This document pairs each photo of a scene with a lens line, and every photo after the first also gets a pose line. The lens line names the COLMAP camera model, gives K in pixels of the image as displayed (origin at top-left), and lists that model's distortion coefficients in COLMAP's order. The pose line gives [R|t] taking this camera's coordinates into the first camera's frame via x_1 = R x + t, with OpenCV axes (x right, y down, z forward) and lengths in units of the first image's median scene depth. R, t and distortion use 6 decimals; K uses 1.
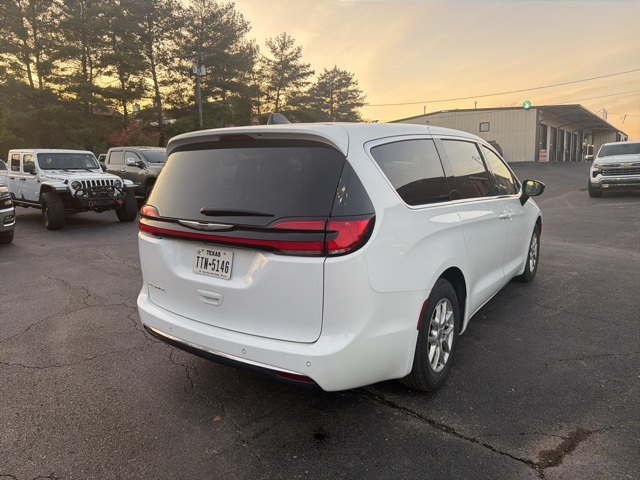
lens RADIAL K [[461.1, 0, 320.0], [0, 461.1, 240.0], [0, 0, 1]] dist [0.041238, -0.040950]
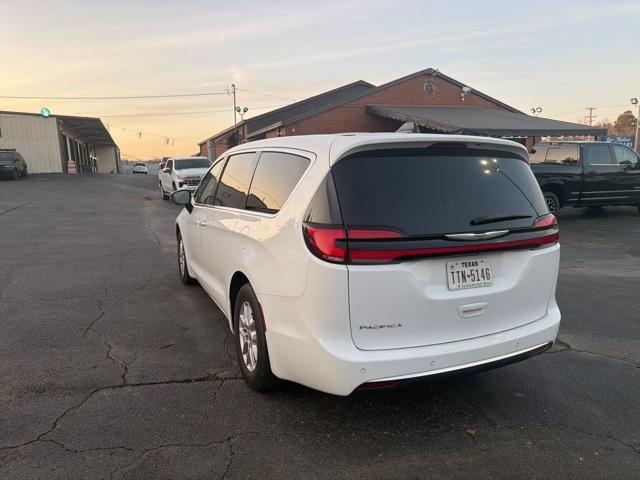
lens RADIAL K [[443.3, 0, 318.9], [0, 443.3, 248.5], [0, 0, 1]] dist [0.055695, 0.000561]
pose [[0.510658, -0.138428, 0.848567, -0.211900], [0.139811, 0.987187, 0.076904, -0.021511], [-0.848340, 0.079368, 0.523469, 0.138459]]
